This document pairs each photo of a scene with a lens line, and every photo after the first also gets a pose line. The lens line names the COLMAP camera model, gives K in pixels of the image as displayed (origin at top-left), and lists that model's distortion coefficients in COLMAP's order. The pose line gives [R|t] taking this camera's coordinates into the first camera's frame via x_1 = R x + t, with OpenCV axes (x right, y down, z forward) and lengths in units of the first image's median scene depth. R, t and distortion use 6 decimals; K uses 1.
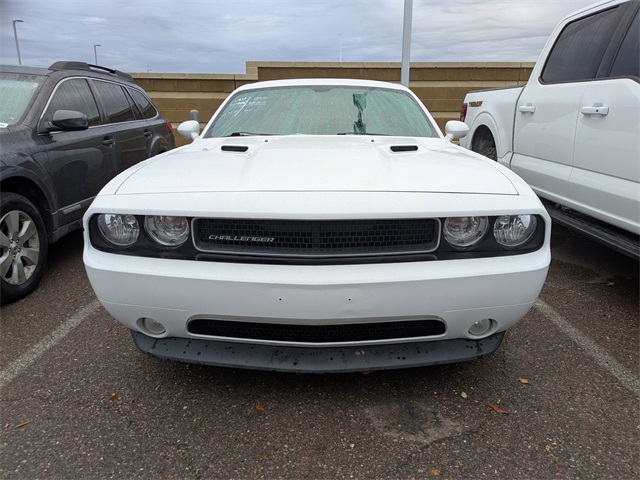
lens RADIAL K [[530.5, 0, 320.0], [0, 530.5, 240.0], [0, 0, 1]] dist [0.026922, -0.010333]
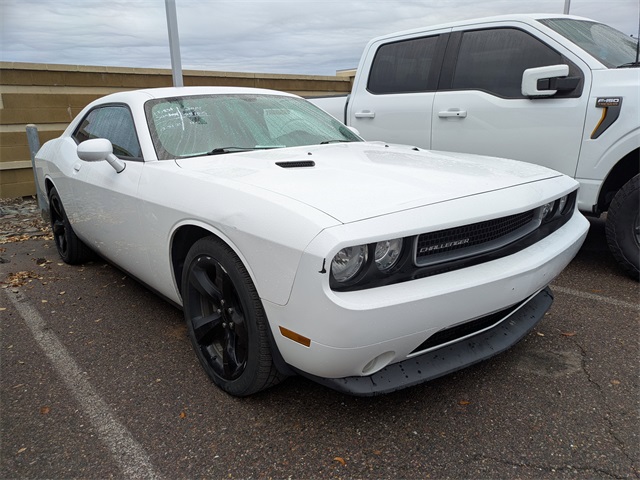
lens RADIAL K [[530.5, 0, 320.0], [0, 530.5, 240.0], [0, 0, 1]] dist [0.026922, -0.010333]
pose [[0.729591, -0.181315, 0.659411, -0.628464], [0.189362, 0.980074, 0.059971, -0.075702], [-0.657145, 0.081113, 0.749387, 0.244761]]
